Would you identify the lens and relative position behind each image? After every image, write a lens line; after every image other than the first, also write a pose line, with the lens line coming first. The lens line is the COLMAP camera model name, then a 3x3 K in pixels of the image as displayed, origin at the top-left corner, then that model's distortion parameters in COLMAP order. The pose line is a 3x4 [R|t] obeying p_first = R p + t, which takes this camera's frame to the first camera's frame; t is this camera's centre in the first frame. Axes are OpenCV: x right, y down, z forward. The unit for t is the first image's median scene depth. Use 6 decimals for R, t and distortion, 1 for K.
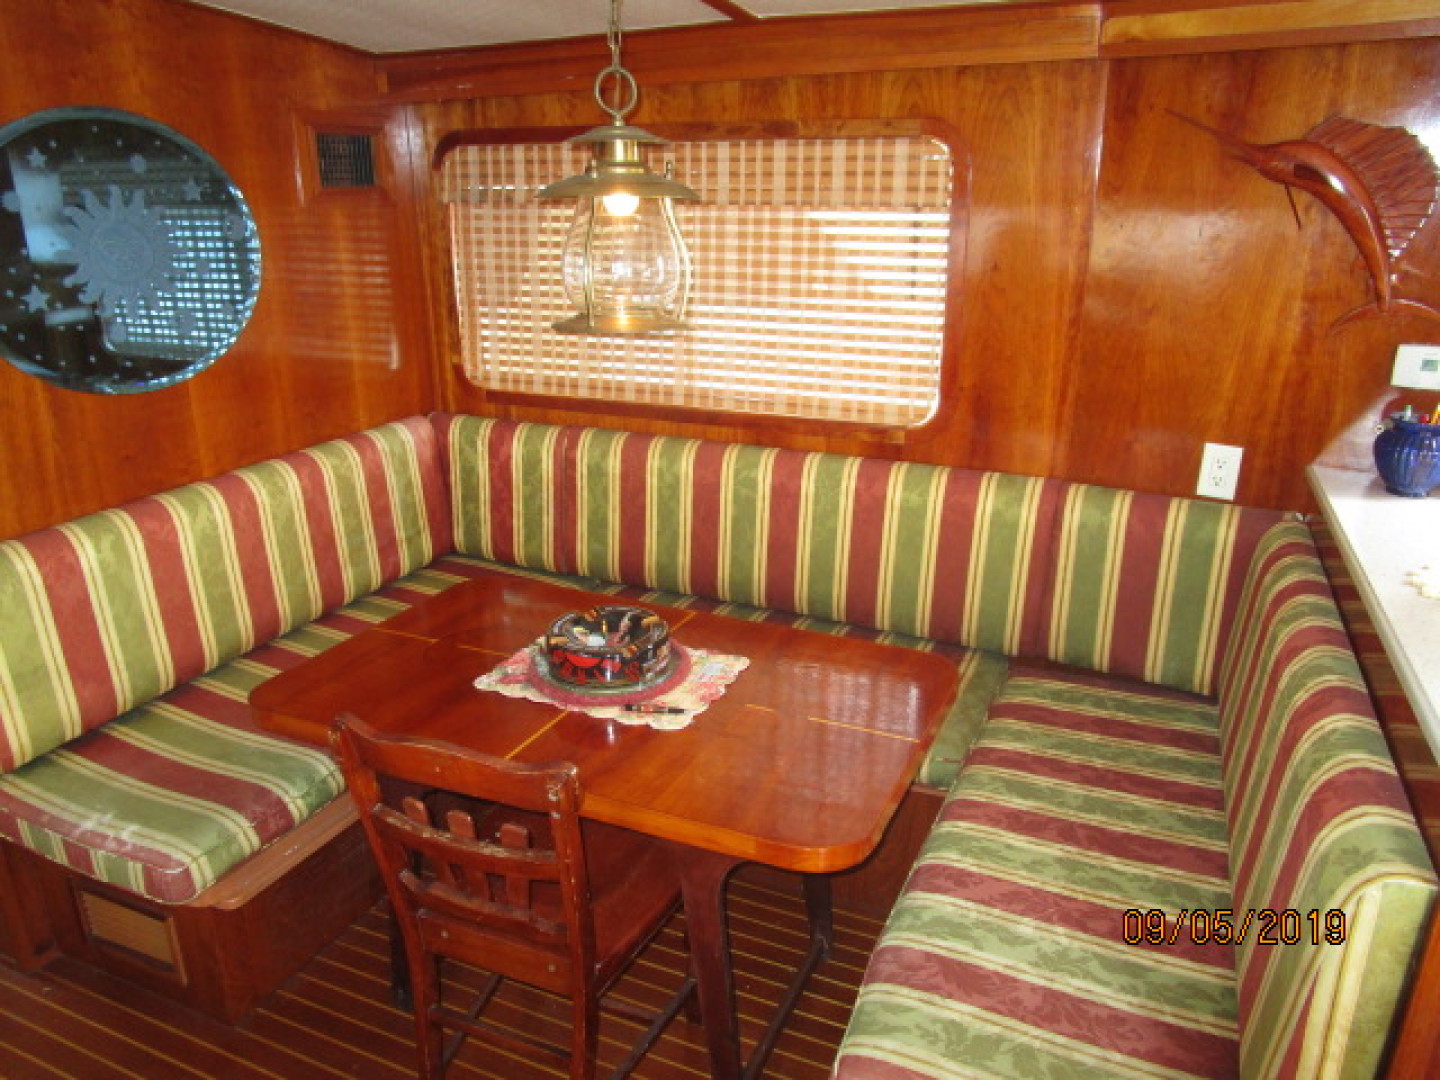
lens RADIAL K [[1031.4, 0, 720.7], [0, 1031.4, 534.7], [0, 0, 1]] dist [-0.026170, 0.005564]
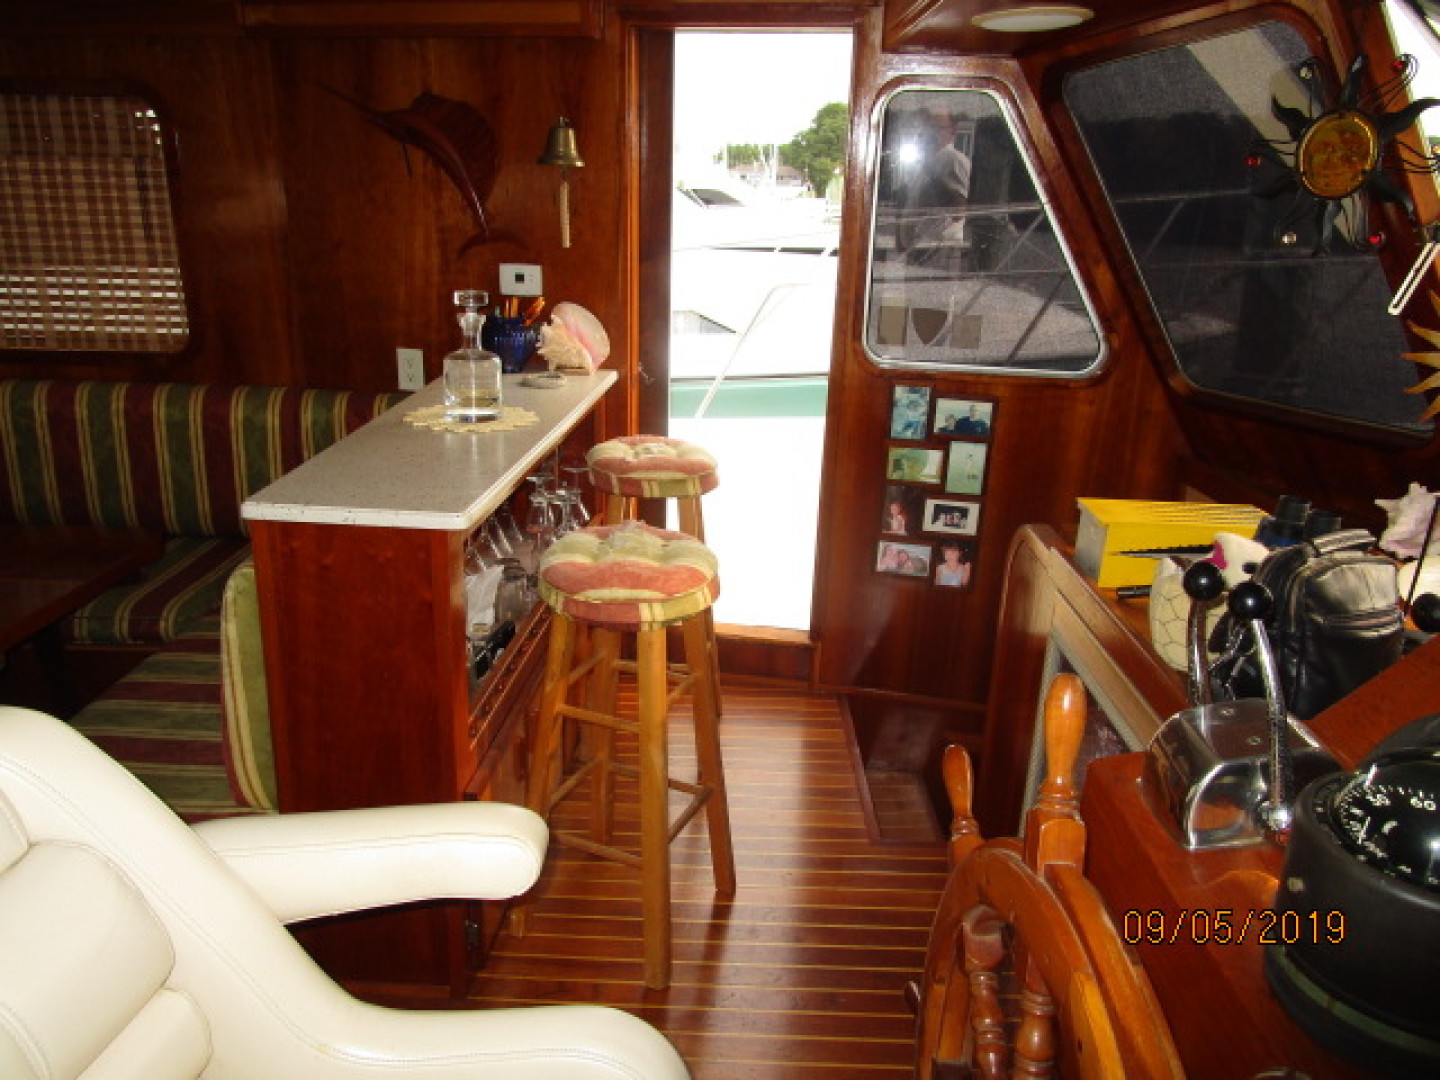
lens RADIAL K [[900.9, 0, 721.9], [0, 900.9, 490.9], [0, 0, 1]] dist [0.001510, -0.000430]
pose [[0.927355, -0.120252, 0.354334, 0.378226], [0.106120, 0.992594, 0.059127, 0.055538], [-0.358820, -0.017230, 0.933248, -0.169618]]
